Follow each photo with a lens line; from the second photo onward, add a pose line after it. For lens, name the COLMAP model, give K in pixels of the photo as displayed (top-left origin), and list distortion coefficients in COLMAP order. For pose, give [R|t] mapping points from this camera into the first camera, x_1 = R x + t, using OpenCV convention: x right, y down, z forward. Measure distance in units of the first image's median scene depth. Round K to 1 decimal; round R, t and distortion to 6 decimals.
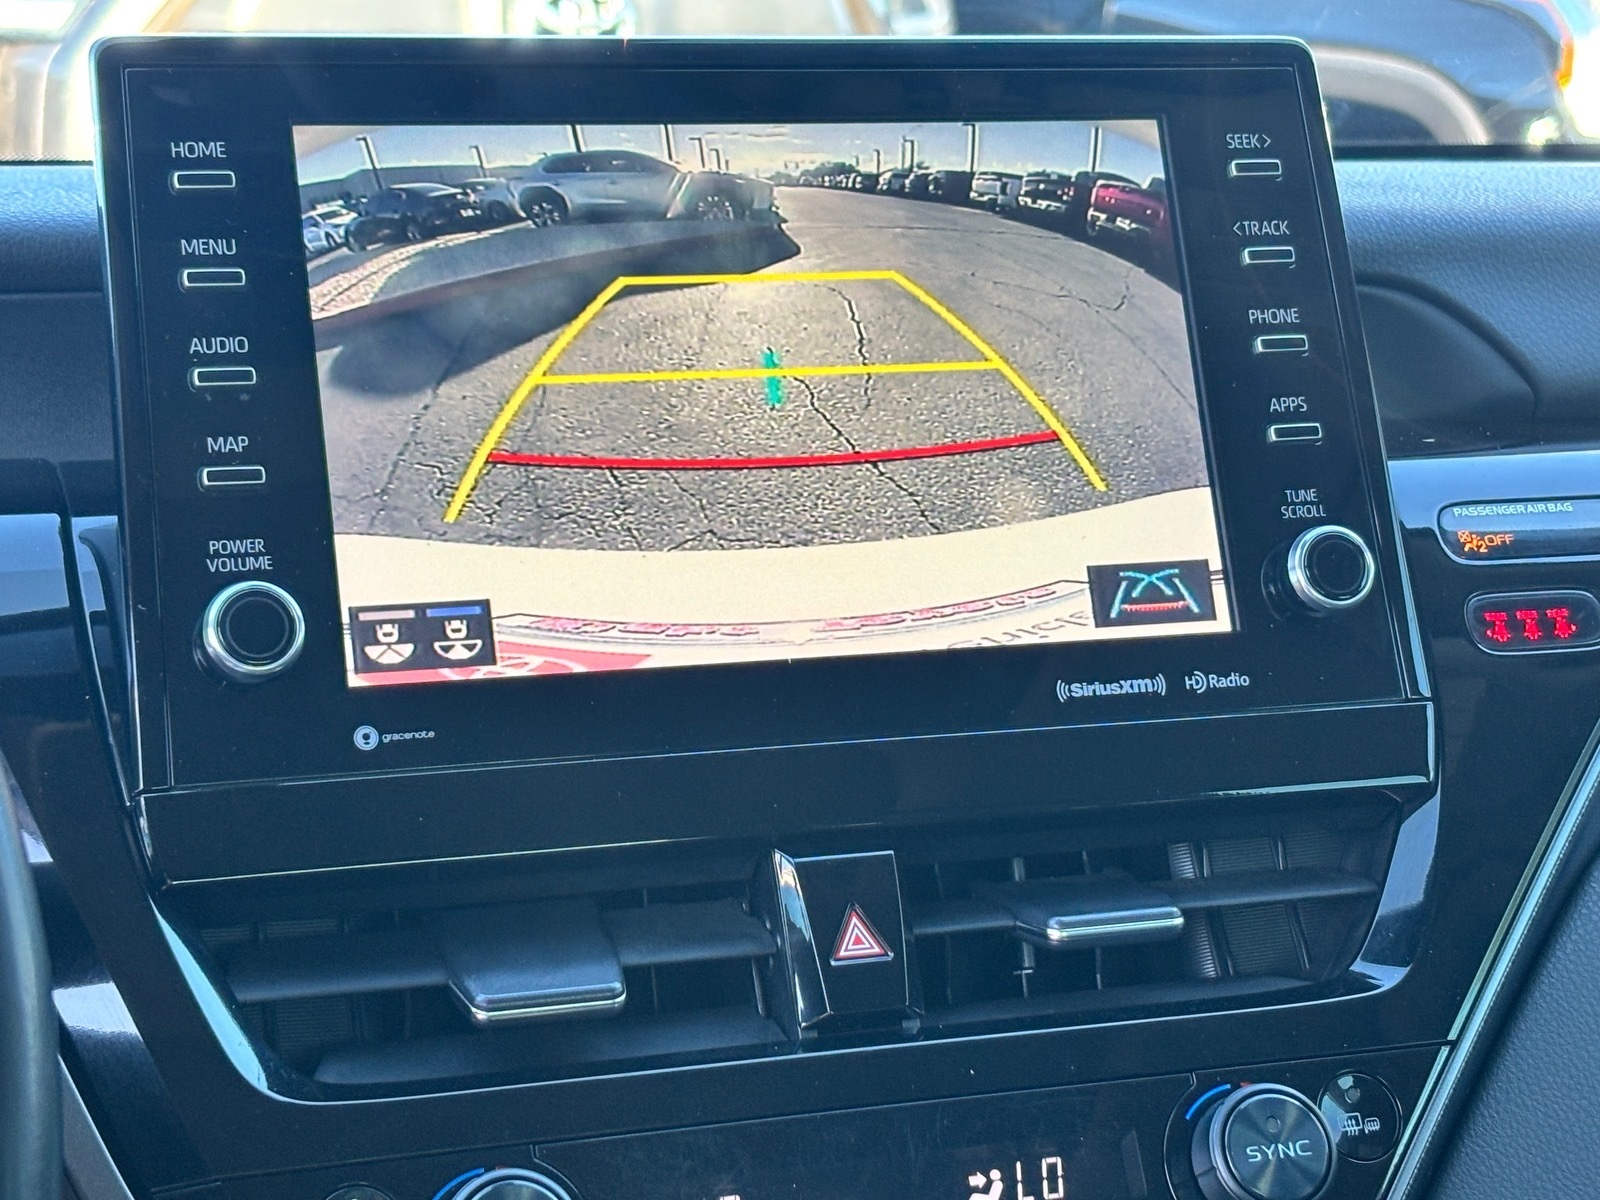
lens RADIAL K [[3309.8, 0, 777.4], [0, 3309.8, 642.0], [0, 0, 1]] dist [0.133431, 0.000000]
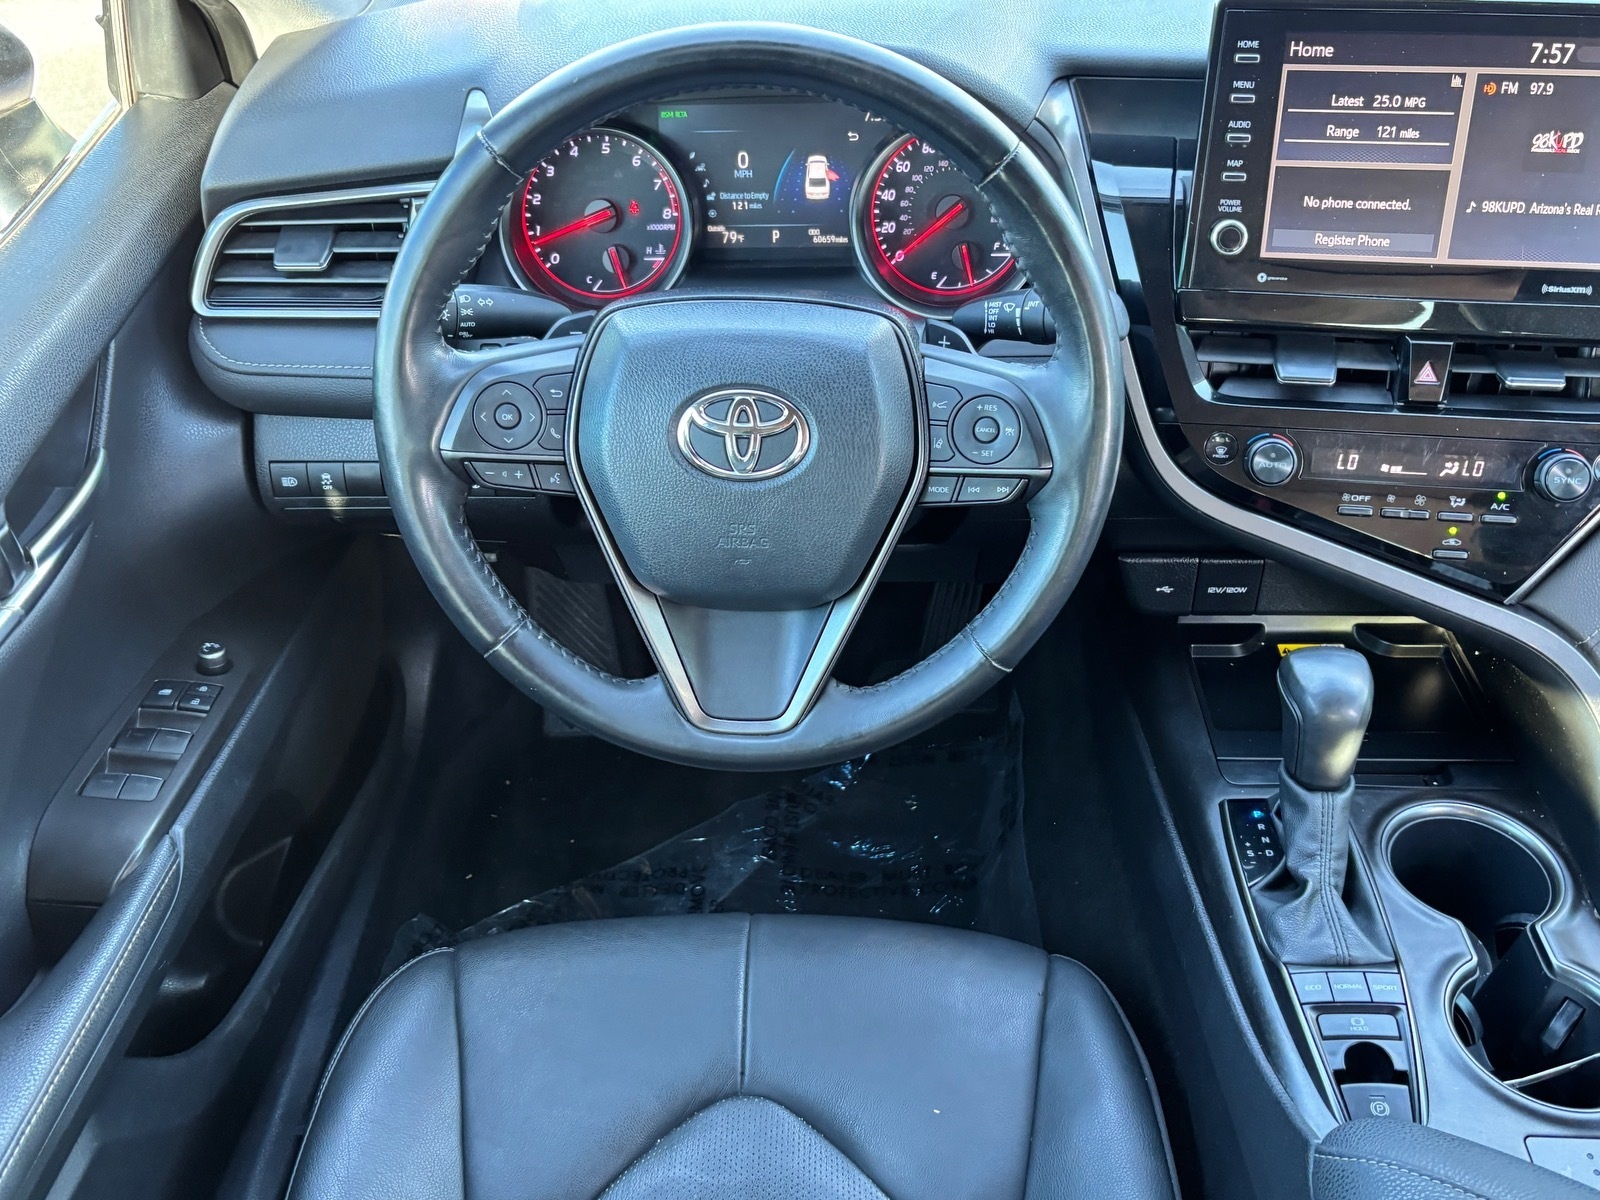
lens RADIAL K [[1483.7, 0, 798.6], [0, 1483.7, 602.9], [0, 0, 1]] dist [0.017064, 0.000000]
pose [[0.891673, 0.268879, -0.364175, 0.059338], [-0.057206, 0.864966, 0.498559, -0.333144], [0.449051, -0.423719, 0.786648, -0.288973]]
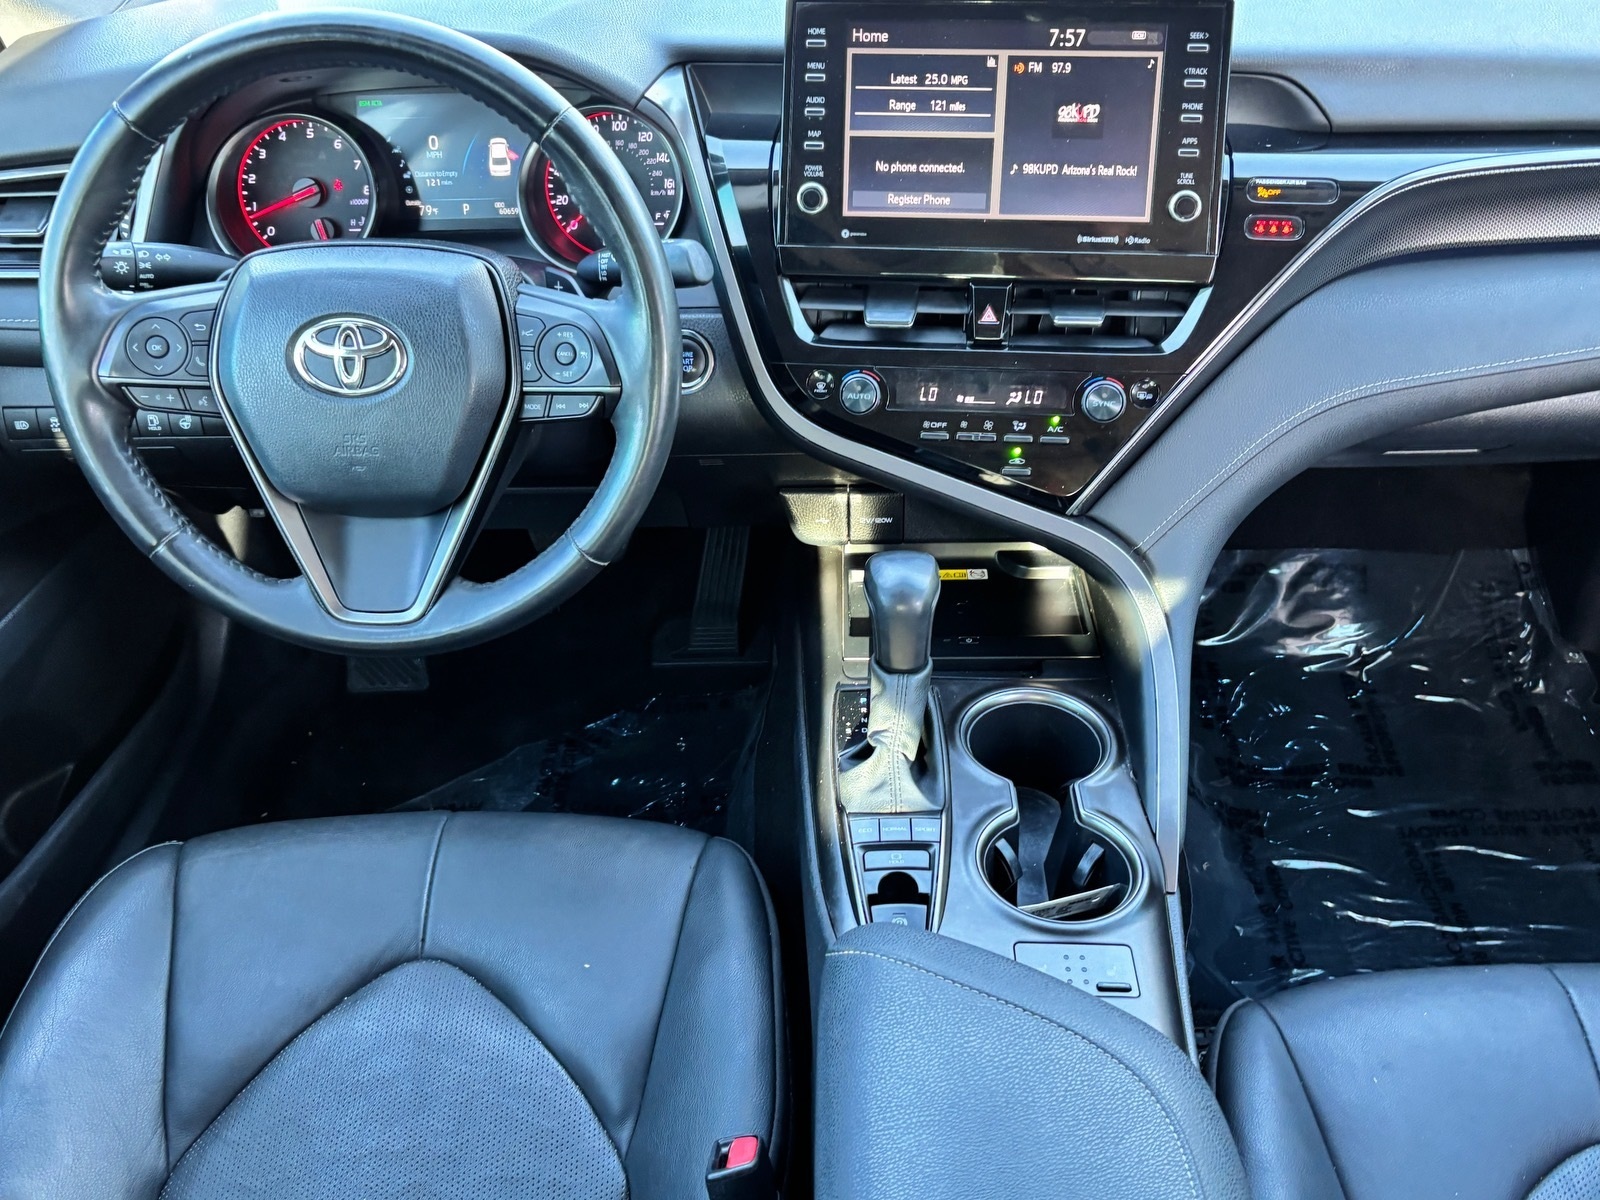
lens RADIAL K [[1483.7, 0, 798.0], [0, 1483.7, 614.7], [0, 0, 1]] dist [0.017064, 0.000000]
pose [[0.898126, 0.252080, -0.360313, 0.448022], [-0.051309, 0.873857, 0.483469, -0.341274], [0.436735, -0.415728, 0.797767, -0.344573]]
